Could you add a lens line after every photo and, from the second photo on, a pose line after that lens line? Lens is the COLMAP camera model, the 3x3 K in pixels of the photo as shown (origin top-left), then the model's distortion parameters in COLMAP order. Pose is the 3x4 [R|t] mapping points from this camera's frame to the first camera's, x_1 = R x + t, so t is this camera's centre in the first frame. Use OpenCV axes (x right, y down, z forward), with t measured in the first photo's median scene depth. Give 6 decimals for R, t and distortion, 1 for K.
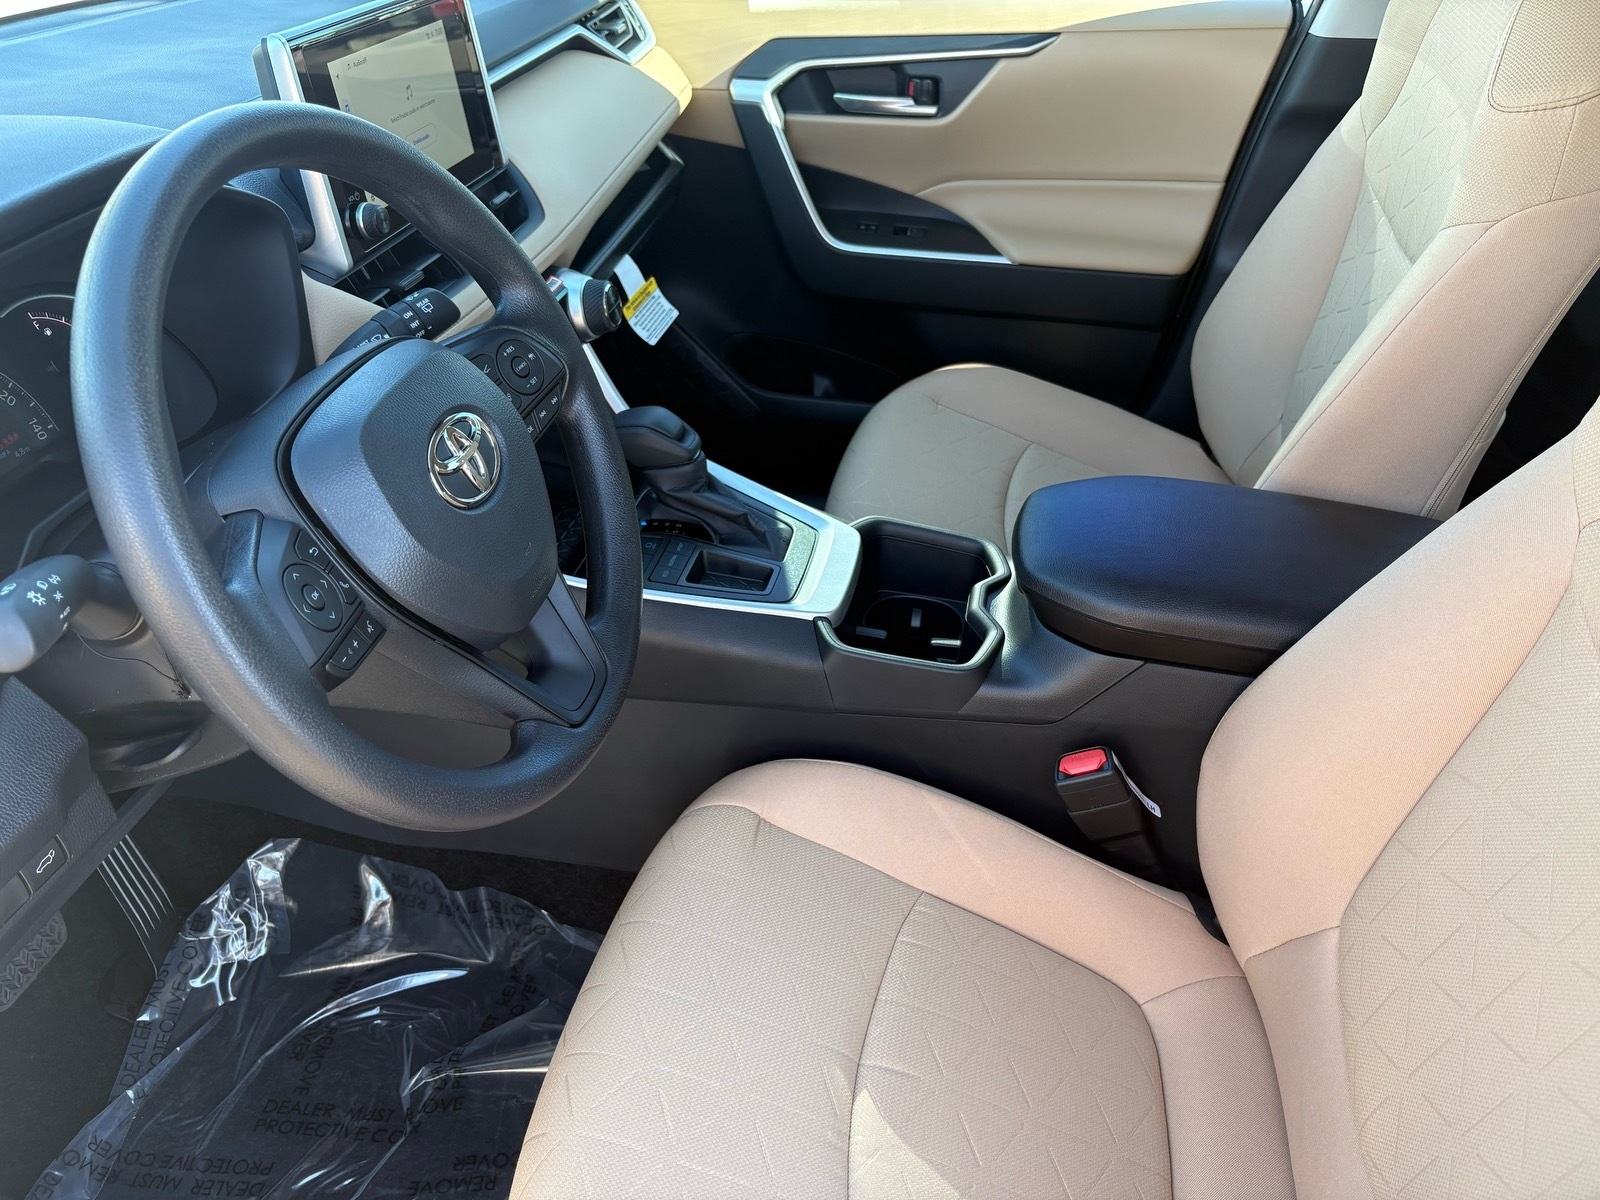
lens RADIAL K [[1237.5, 0, 798.0], [0, 1237.5, 605.9], [0, 0, 1]] dist [0.035278, -0.042765]
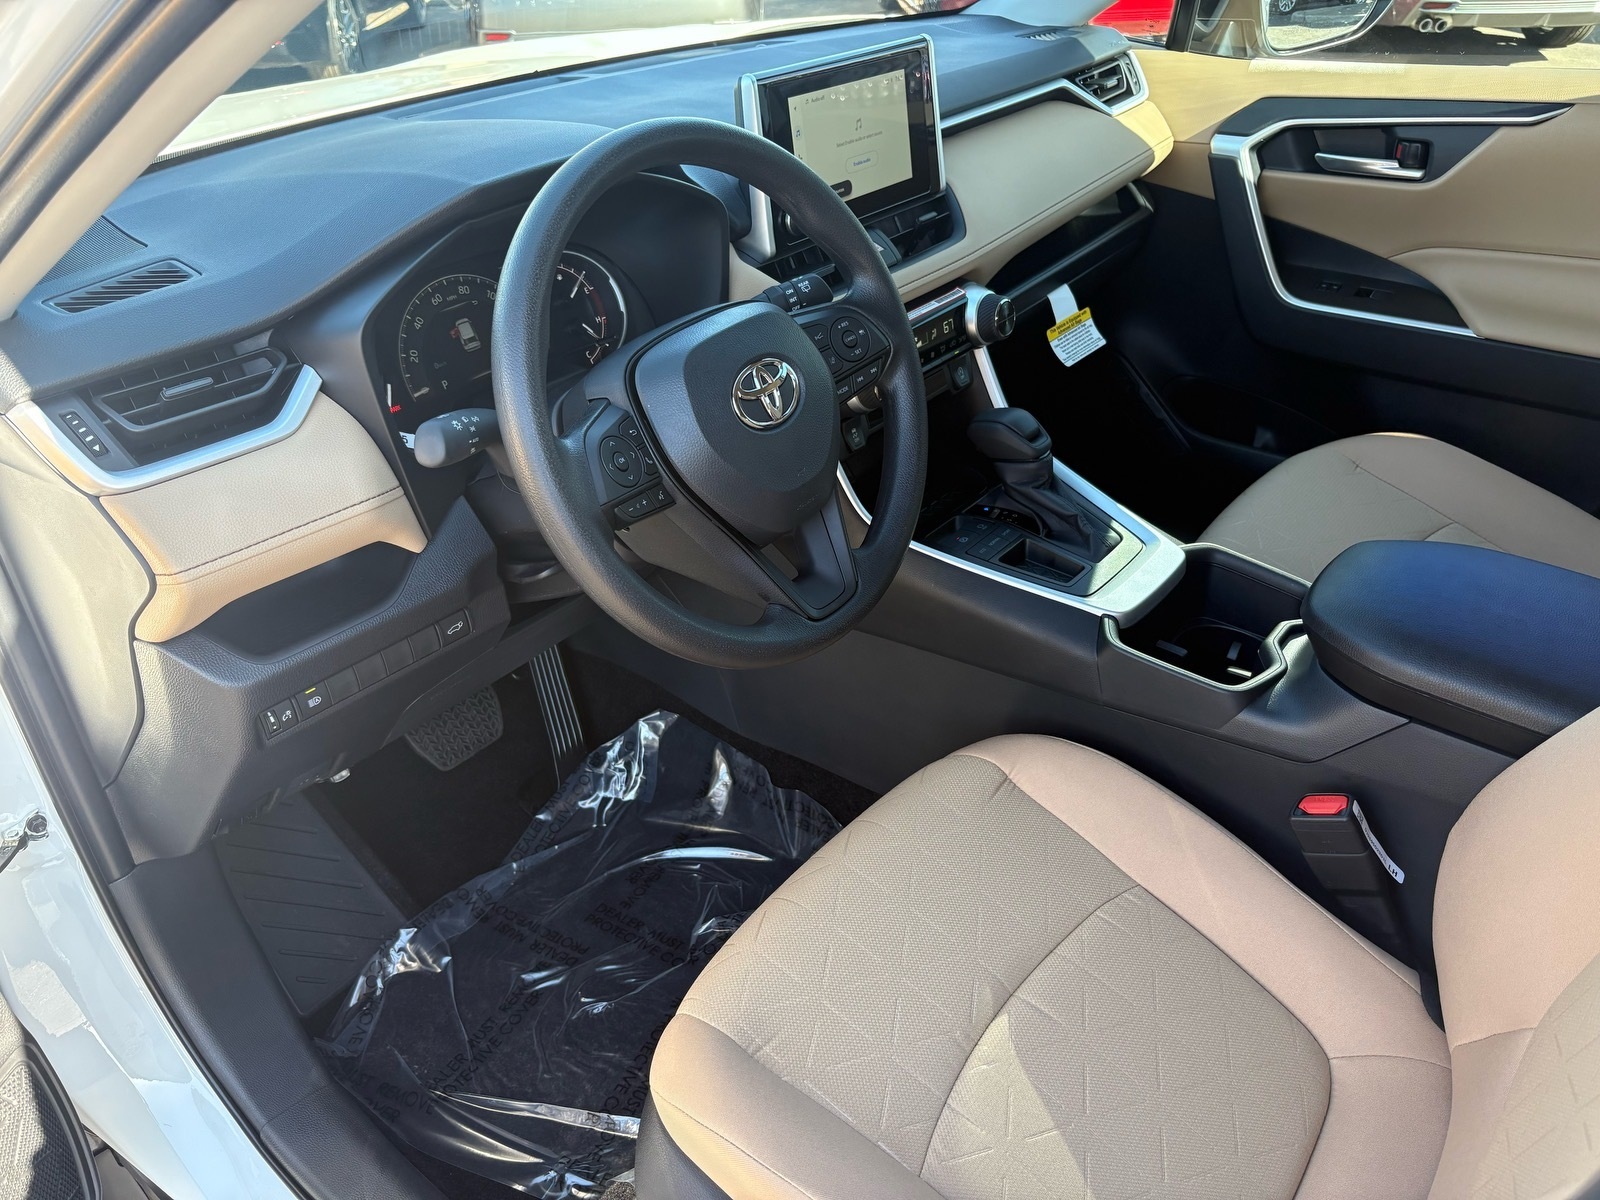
lens RADIAL K [[1237.5, 0, 788.0], [0, 1237.5, 590.6], [0, 0, 1]] dist [0.035278, -0.042765]
pose [[0.887944, 0.203147, -0.412659, 0.197830], [-0.223393, 0.974728, -0.000842, 0.048333], [0.402059, 0.092932, 0.910885, -0.096084]]
